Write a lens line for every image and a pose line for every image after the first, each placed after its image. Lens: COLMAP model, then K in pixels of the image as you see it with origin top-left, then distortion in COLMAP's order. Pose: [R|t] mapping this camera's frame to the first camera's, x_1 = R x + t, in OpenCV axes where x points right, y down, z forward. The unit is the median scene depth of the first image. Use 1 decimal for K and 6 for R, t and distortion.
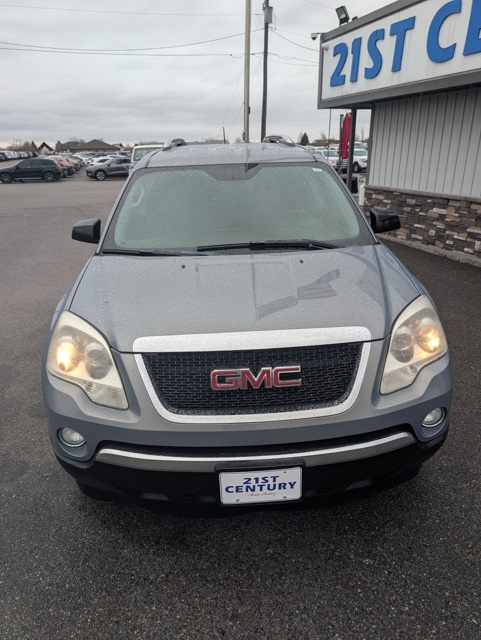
lens RADIAL K [[458.7, 0, 242.6], [0, 458.7, 323.8], [0, 0, 1]] dist [0.024103, -0.019265]
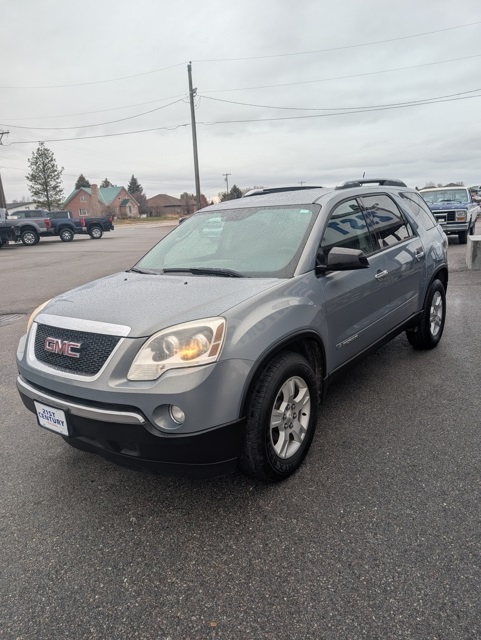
lens RADIAL K [[458.7, 0, 242.6], [0, 458.7, 323.8], [0, 0, 1]] dist [0.024103, -0.019265]
pose [[0.757938, 0.133808, -0.638455, 1.253926], [-0.189343, 0.981727, -0.019025, -0.036025], [0.624242, 0.135307, 0.769424, 0.162285]]
